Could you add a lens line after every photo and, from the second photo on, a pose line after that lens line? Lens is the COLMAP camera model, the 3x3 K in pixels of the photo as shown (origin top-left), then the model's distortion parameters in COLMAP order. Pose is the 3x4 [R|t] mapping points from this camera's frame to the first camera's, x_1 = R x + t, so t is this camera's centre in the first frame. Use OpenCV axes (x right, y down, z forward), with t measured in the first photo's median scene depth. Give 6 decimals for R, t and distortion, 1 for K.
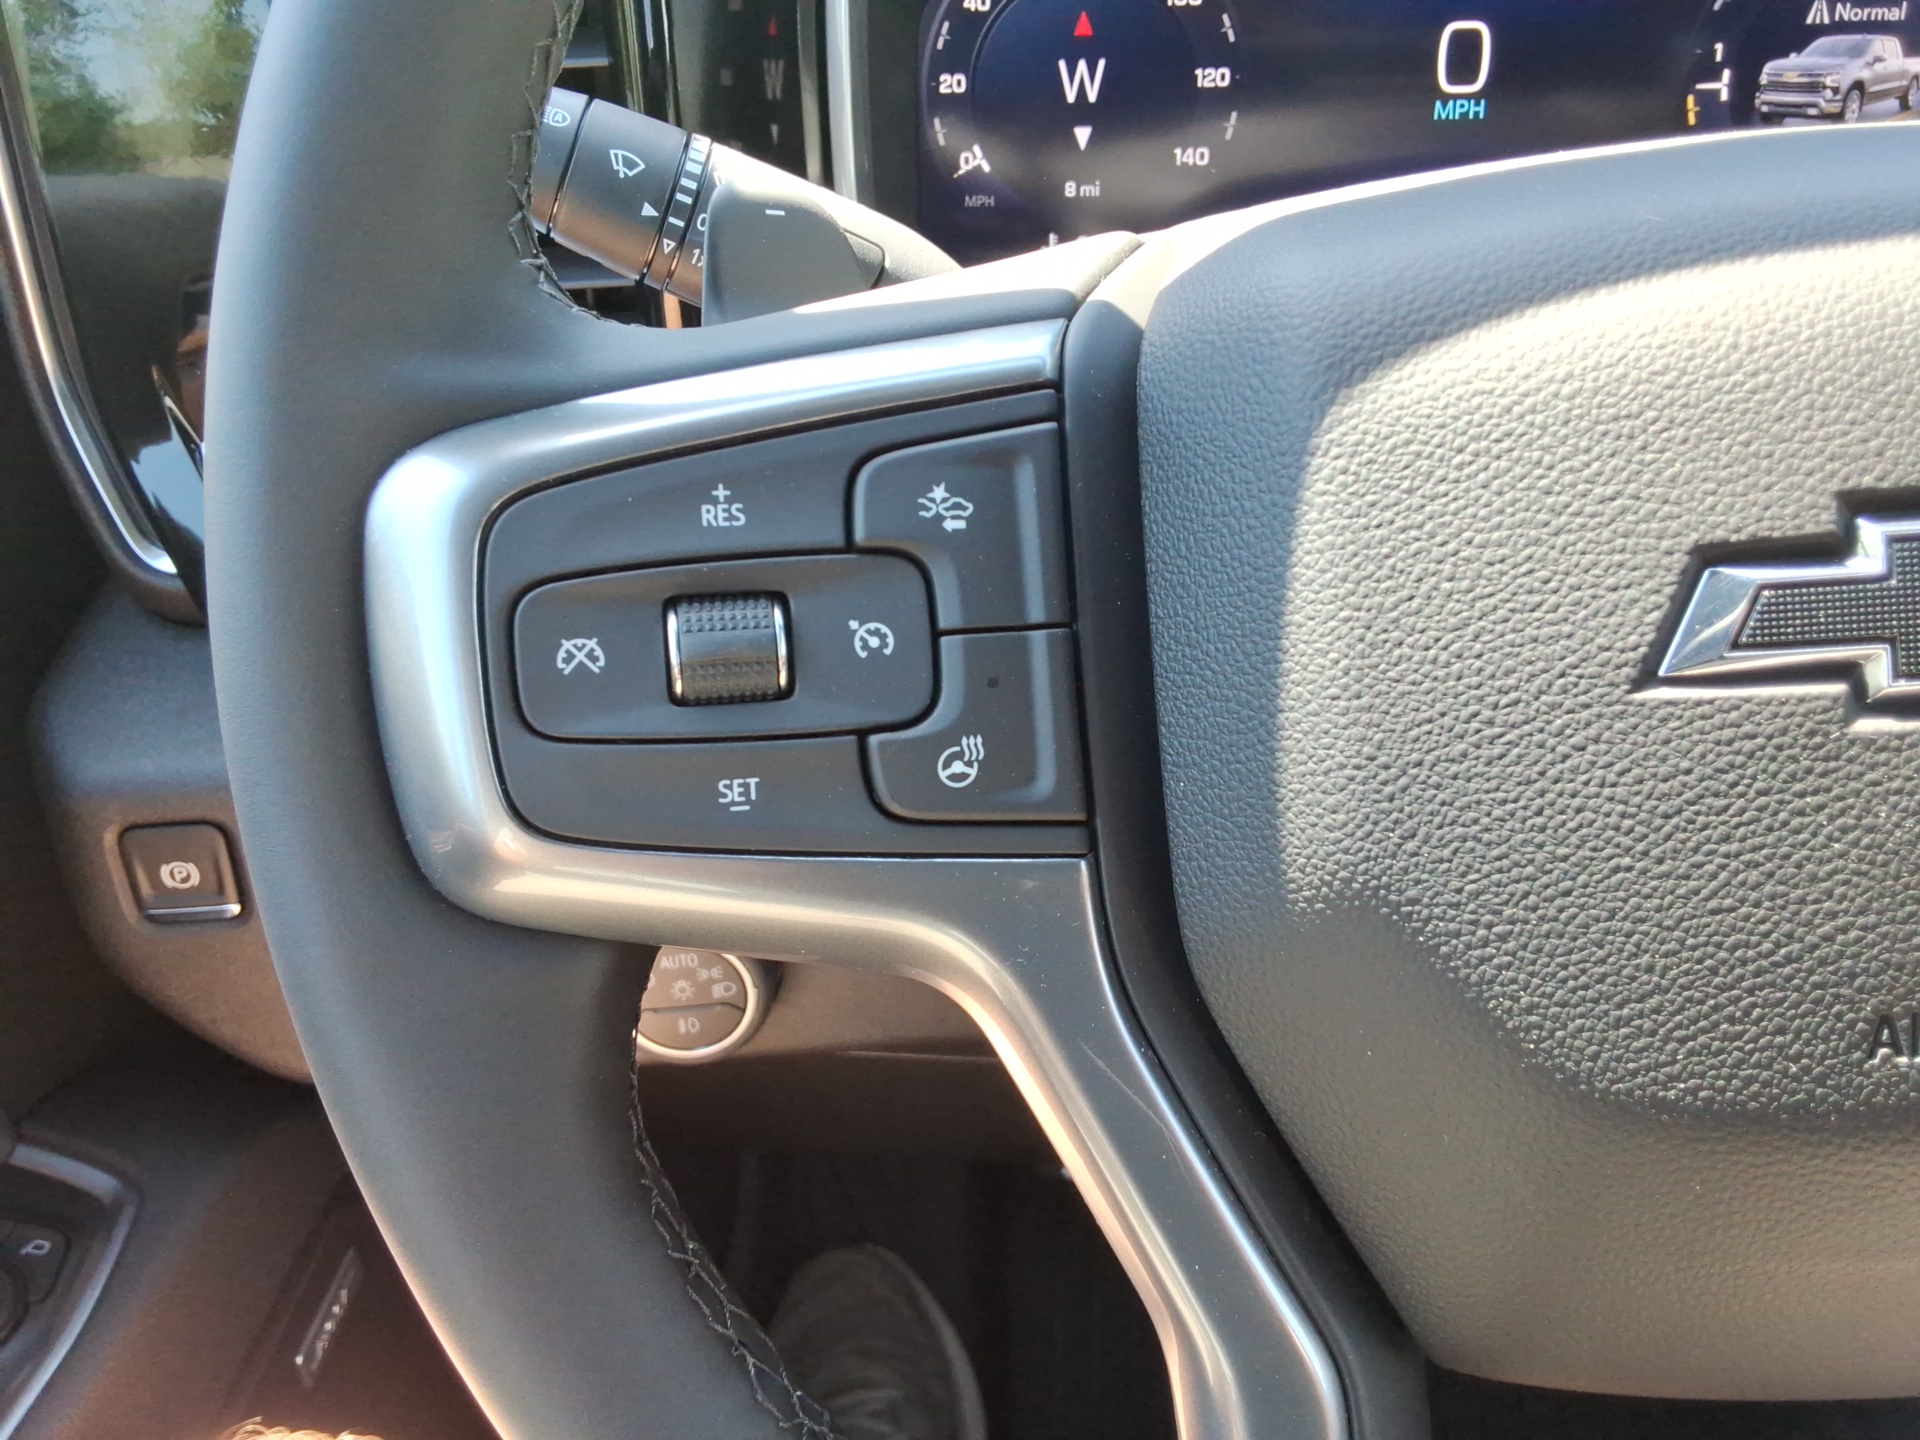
lens RADIAL K [[1557.4, 0, 980.9], [0, 1557.4, 711.9], [0, 0, 1]] dist [0.102984, -0.154762]
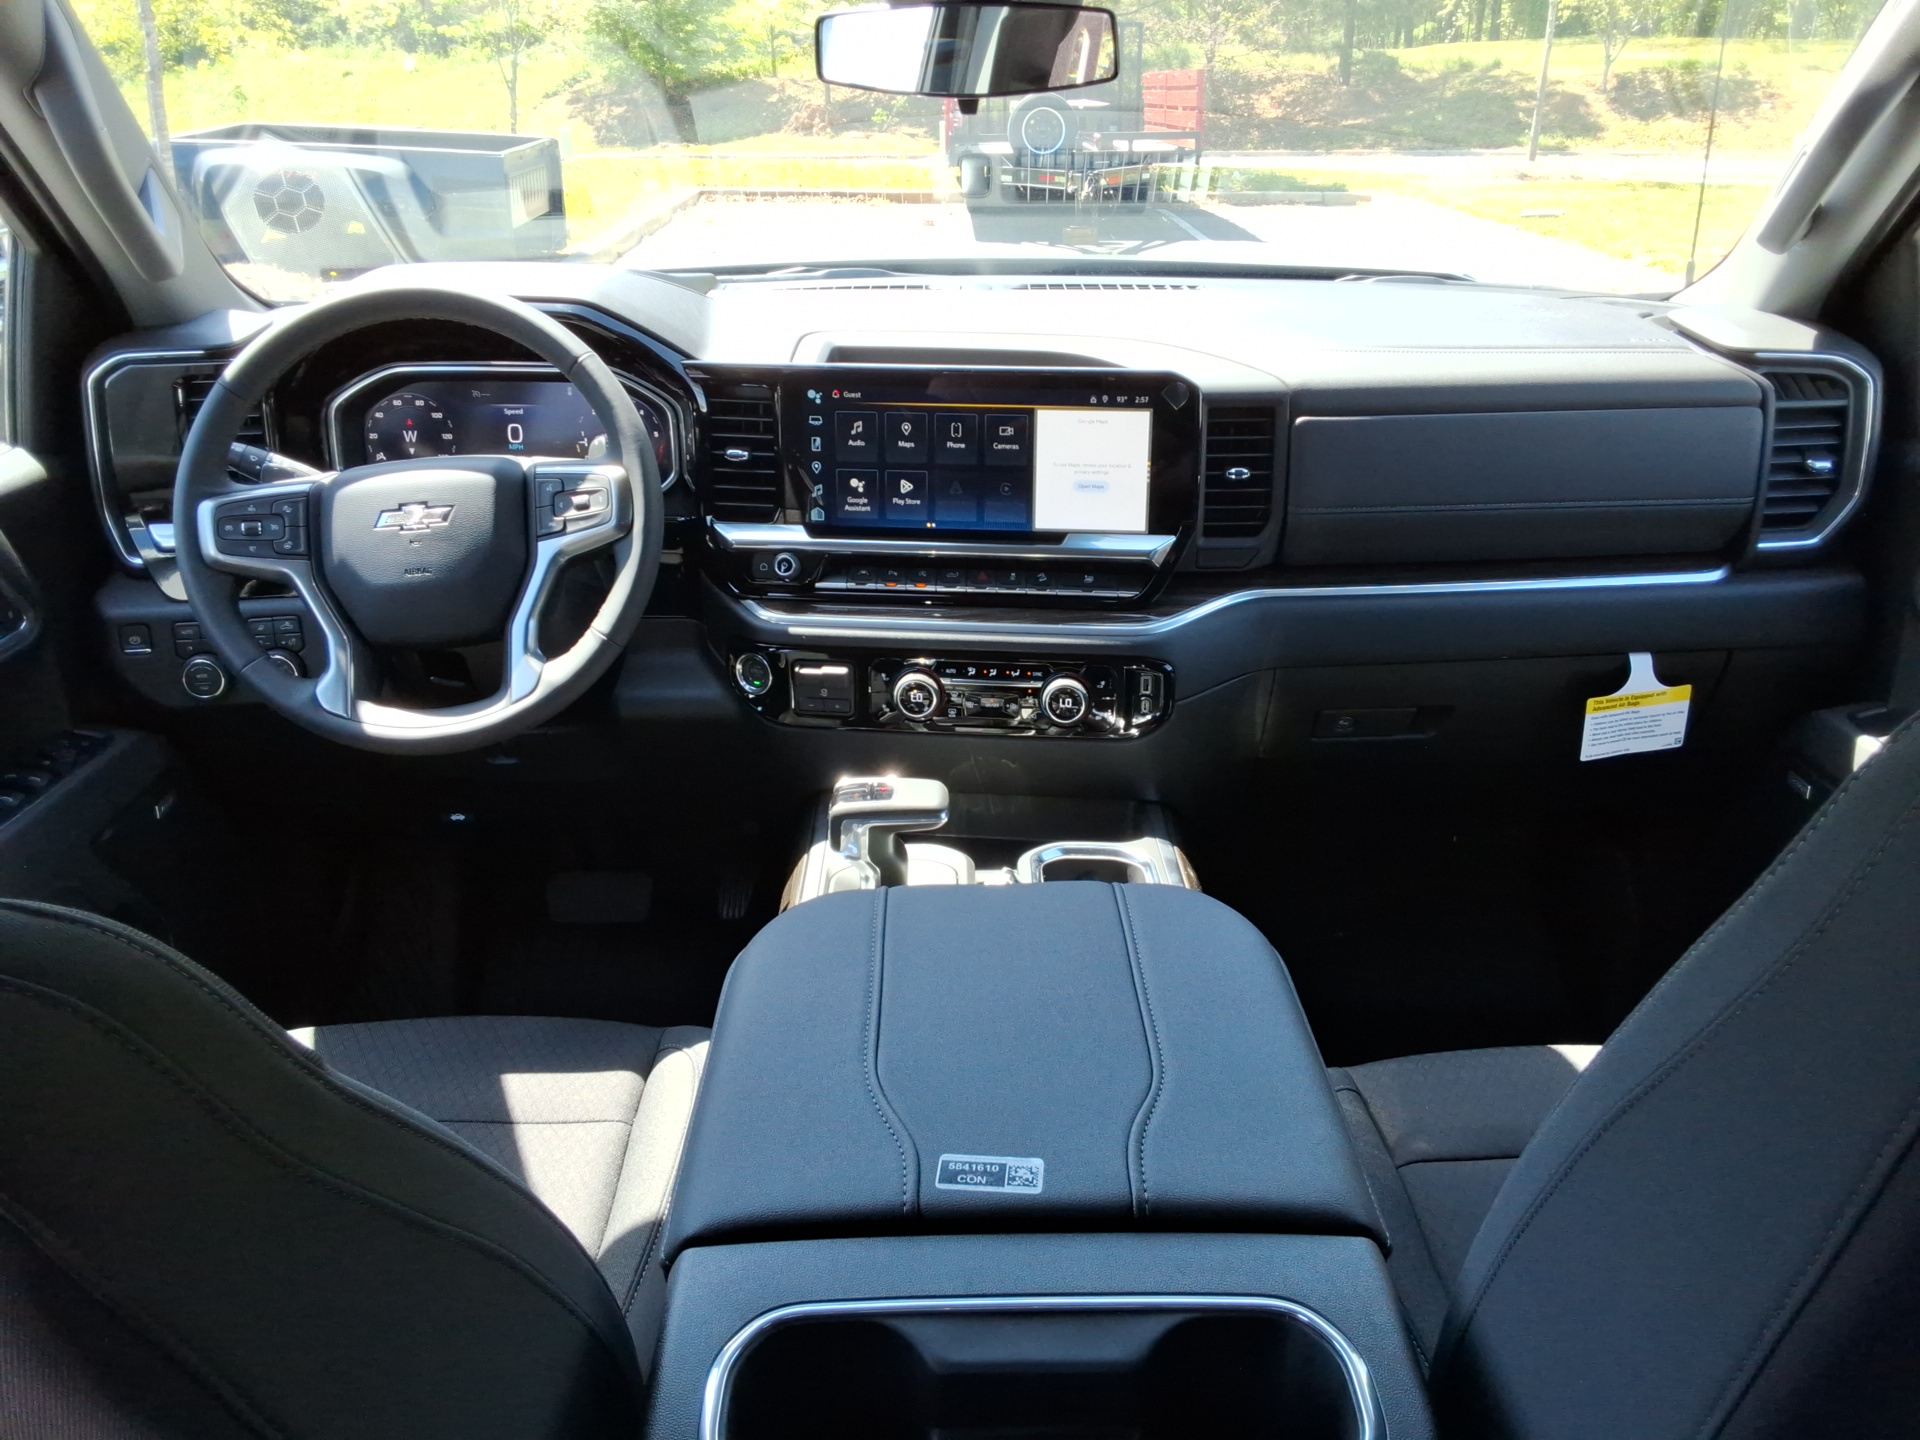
lens RADIAL K [[1519.8, 0, 981.0], [0, 1519.8, 725.3], [0, 0, 1]] dist [0.125690, -0.198725]
pose [[0.993794, -0.007032, 0.111014, 1.501557], [0.024122, 0.987875, -0.153366, 1.286083], [-0.108590, 0.155092, 0.981914, -3.900260]]
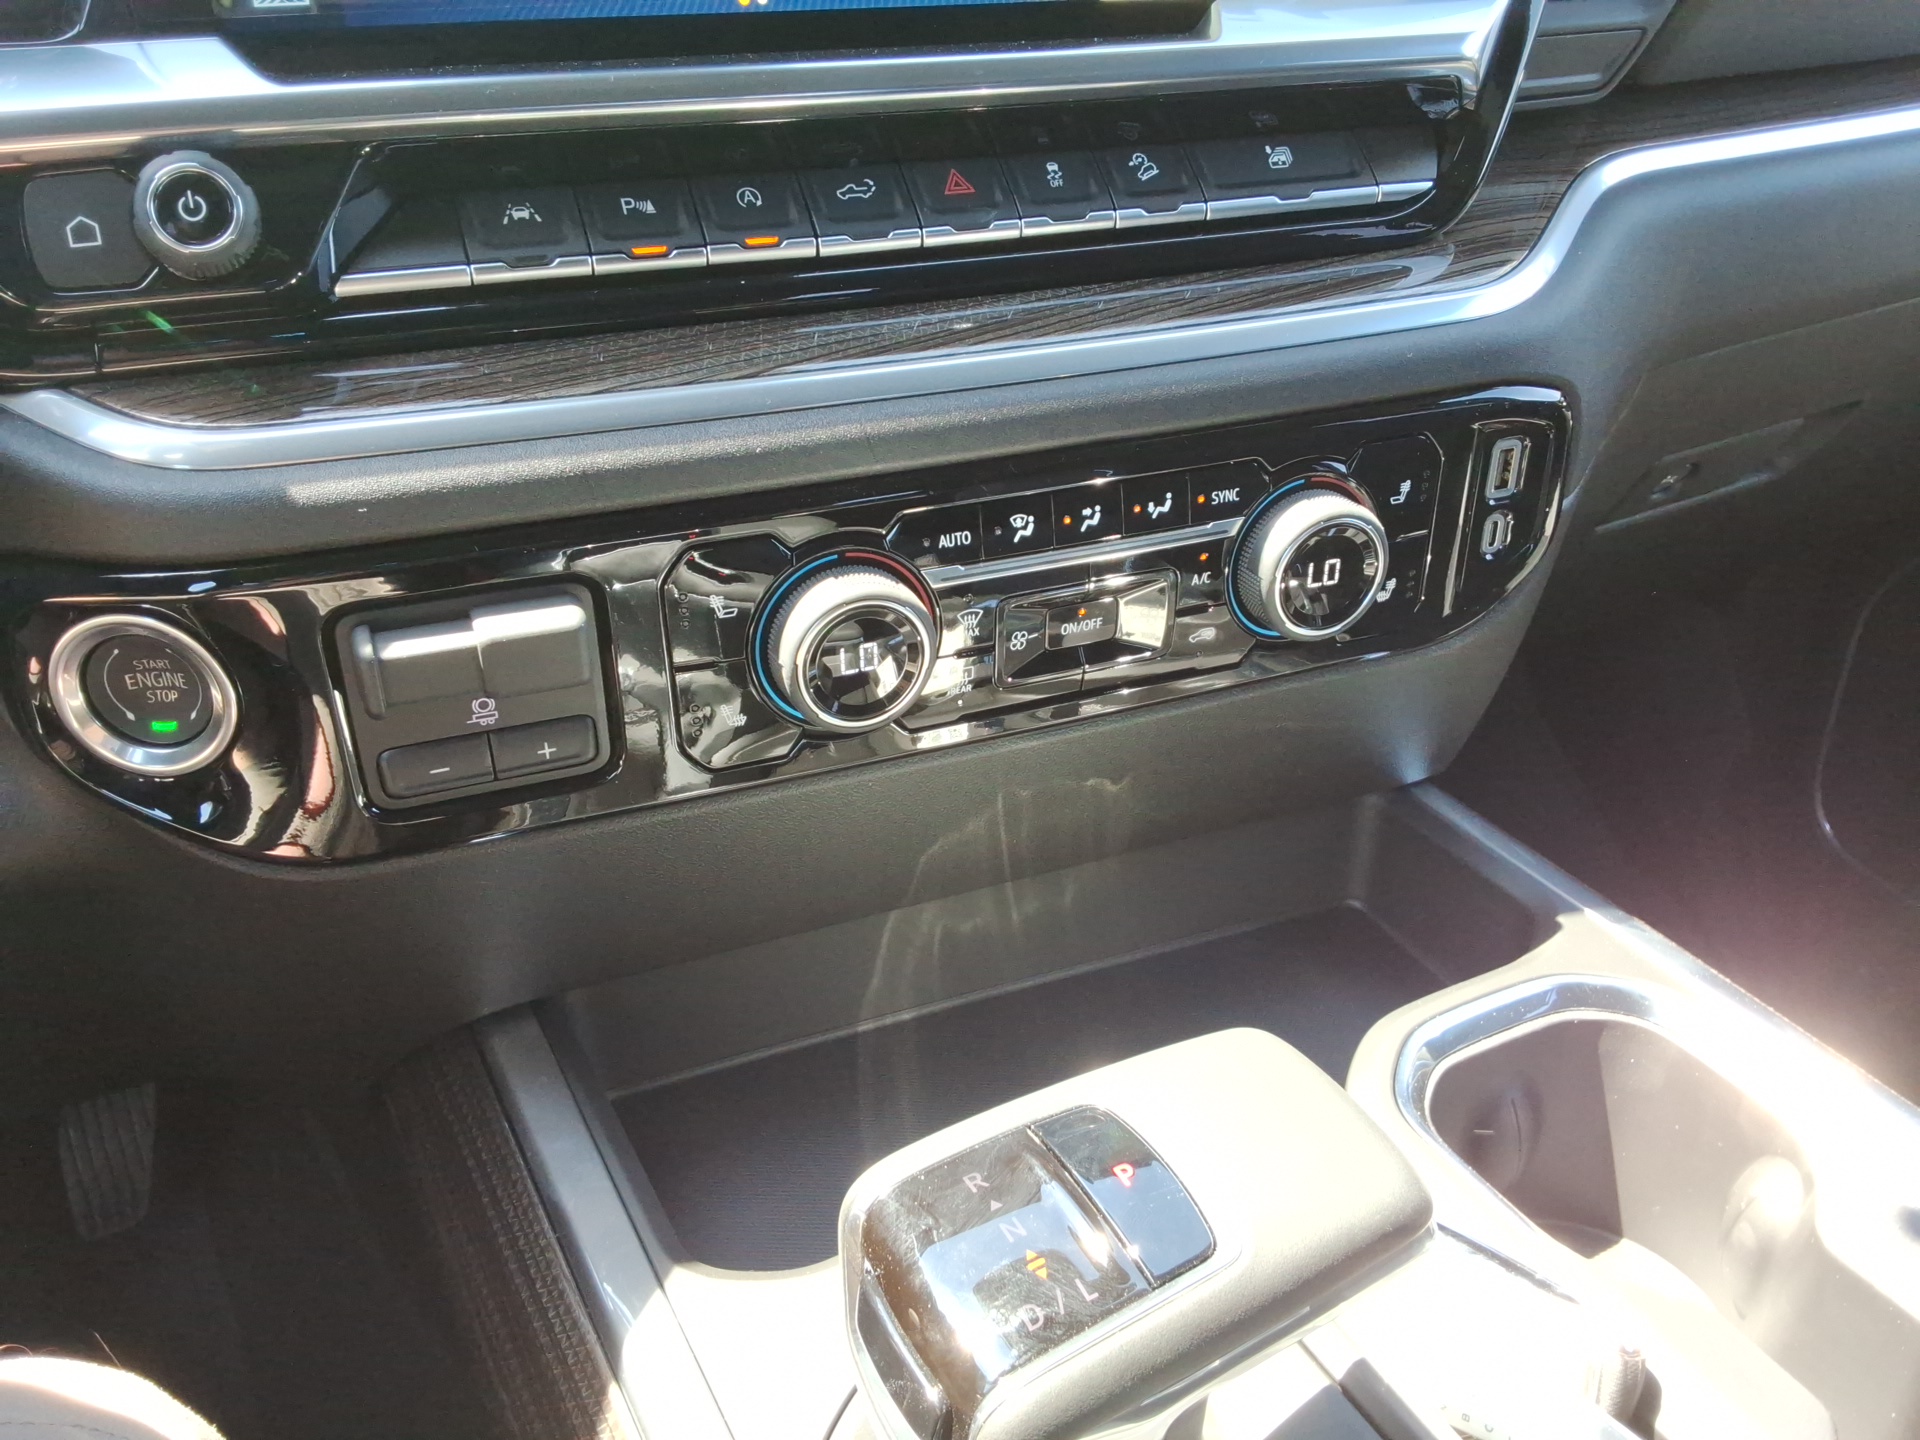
lens RADIAL K [[1562.6, 0, 979.2], [0, 1562.6, 713.9], [0, 0, 1]] dist [0.151799, -0.267073]
pose [[0.824322, -0.250282, 0.507792, 1.203564], [0.256939, 0.964664, 0.058364, 0.400417], [-0.504456, 0.082361, 0.859501, -0.170439]]
